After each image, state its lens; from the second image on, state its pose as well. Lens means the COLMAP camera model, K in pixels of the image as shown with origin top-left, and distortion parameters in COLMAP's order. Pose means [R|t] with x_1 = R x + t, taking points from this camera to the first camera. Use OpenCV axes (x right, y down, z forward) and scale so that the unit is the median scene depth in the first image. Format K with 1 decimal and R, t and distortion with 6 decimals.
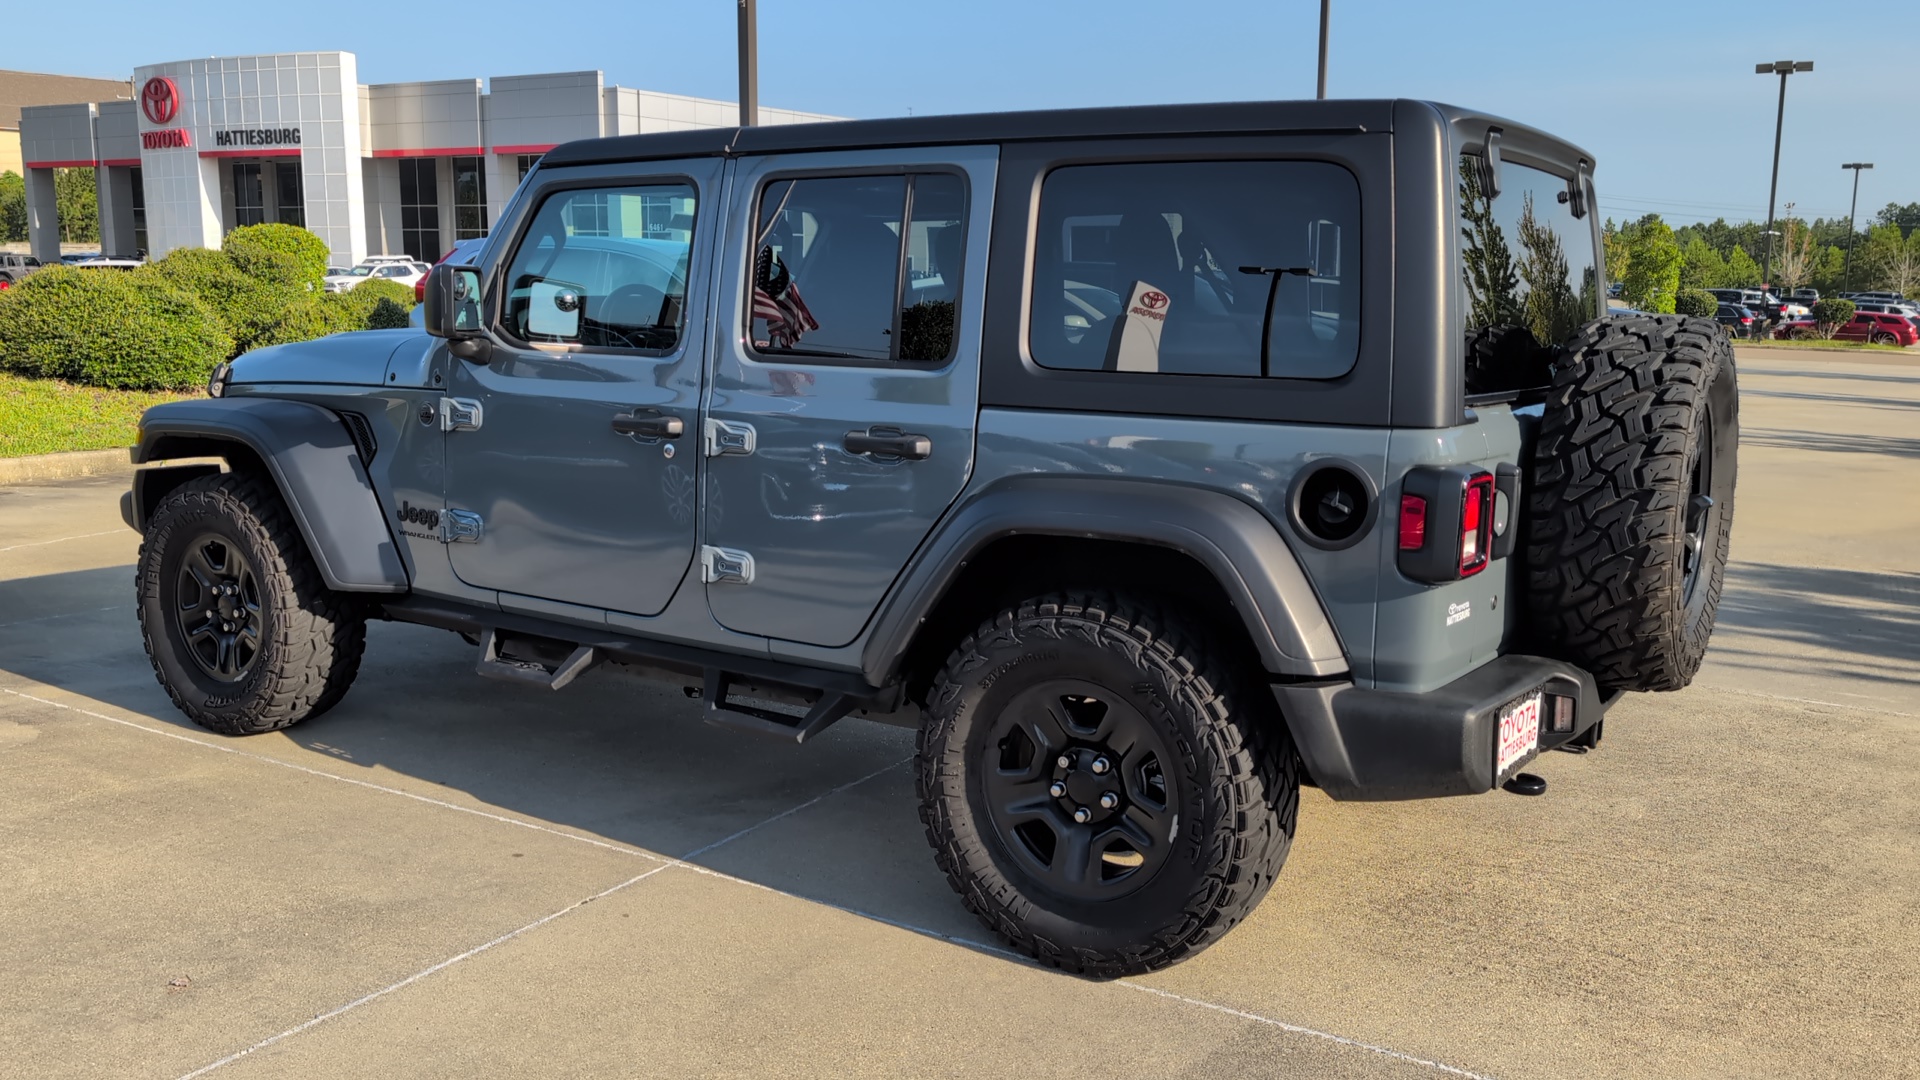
lens RADIAL K [[1599.4, 0, 959.2], [0, 1599.4, 568.4], [0, 0, 1]] dist [0.015790, -0.009540]
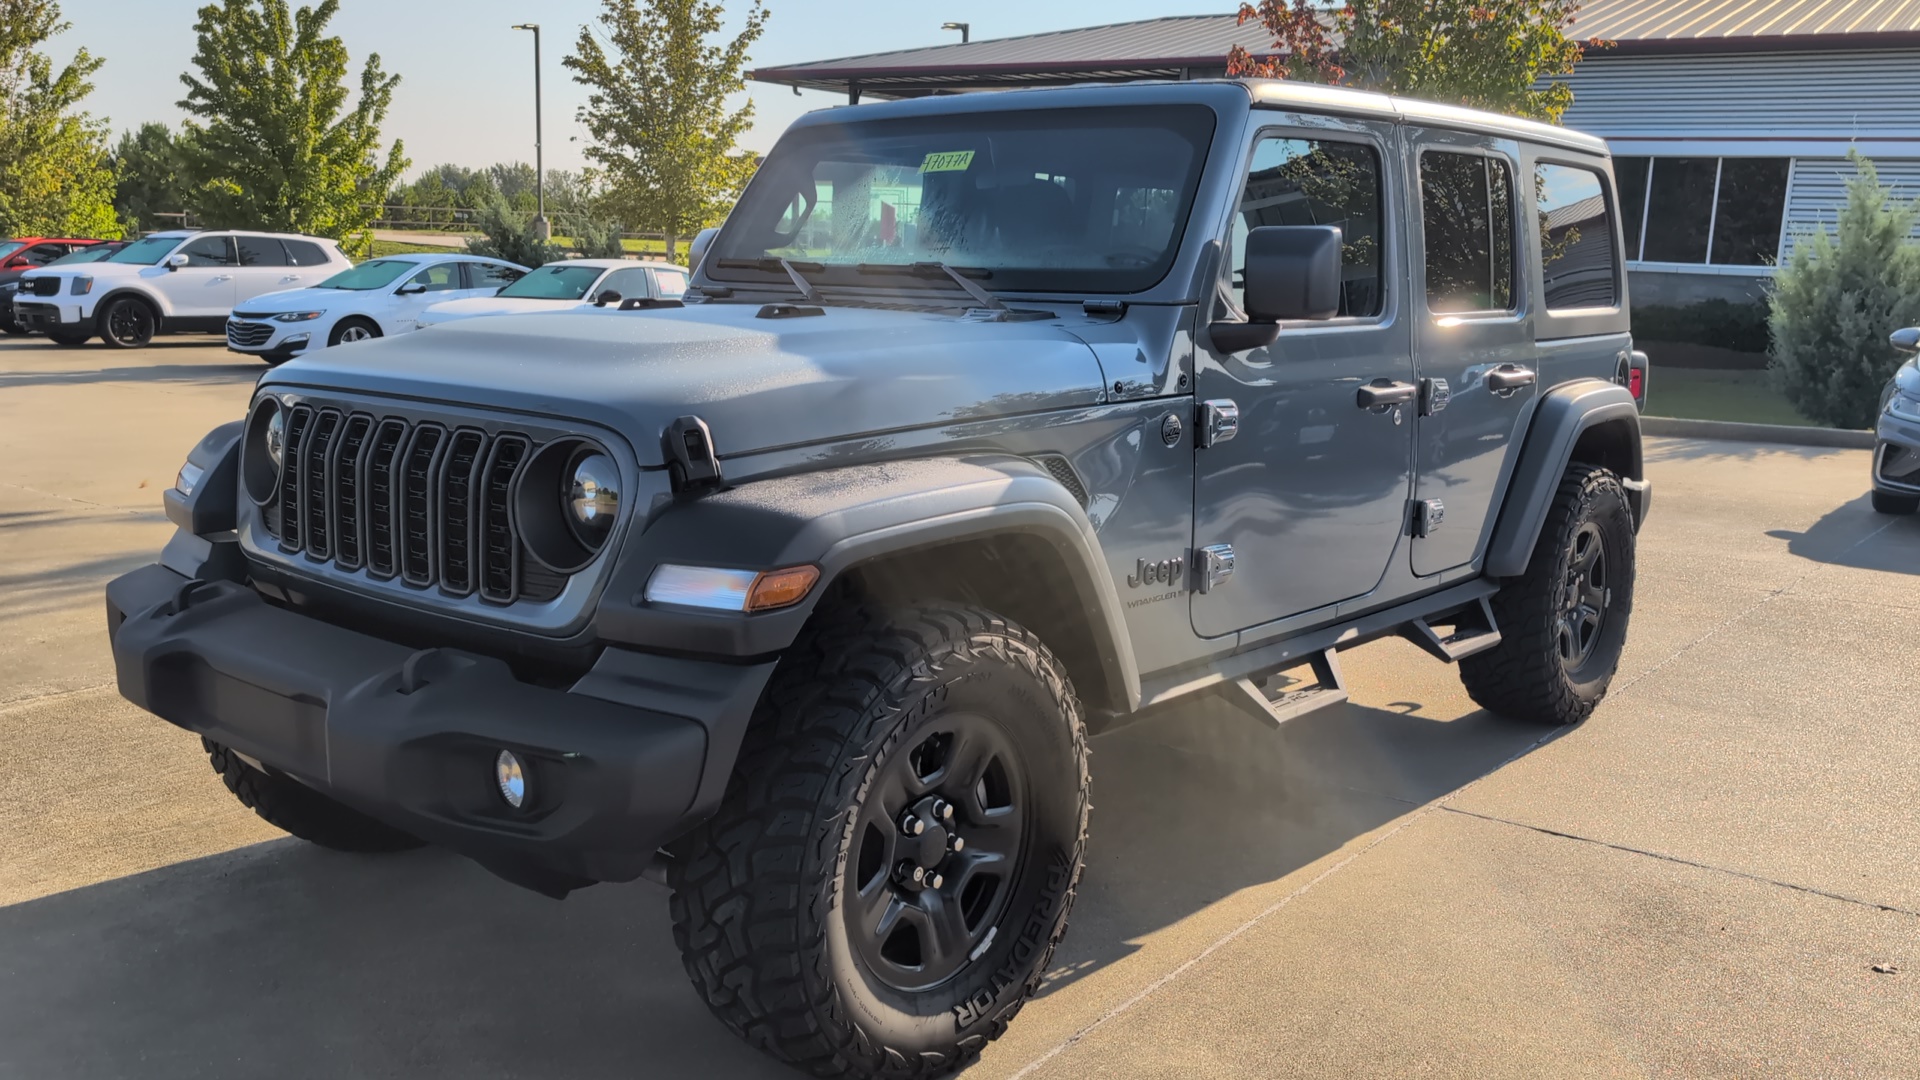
lens RADIAL K [[1599.4, 0, 959.2], [0, 1599.4, 568.4], [0, 0, 1]] dist [0.015790, -0.009540]
pose [[0.141779, -0.205761, 0.968277, -1.380635], [0.155633, 0.970627, 0.183472, -0.238367], [-0.977587, 0.124683, 0.169638, 1.267304]]
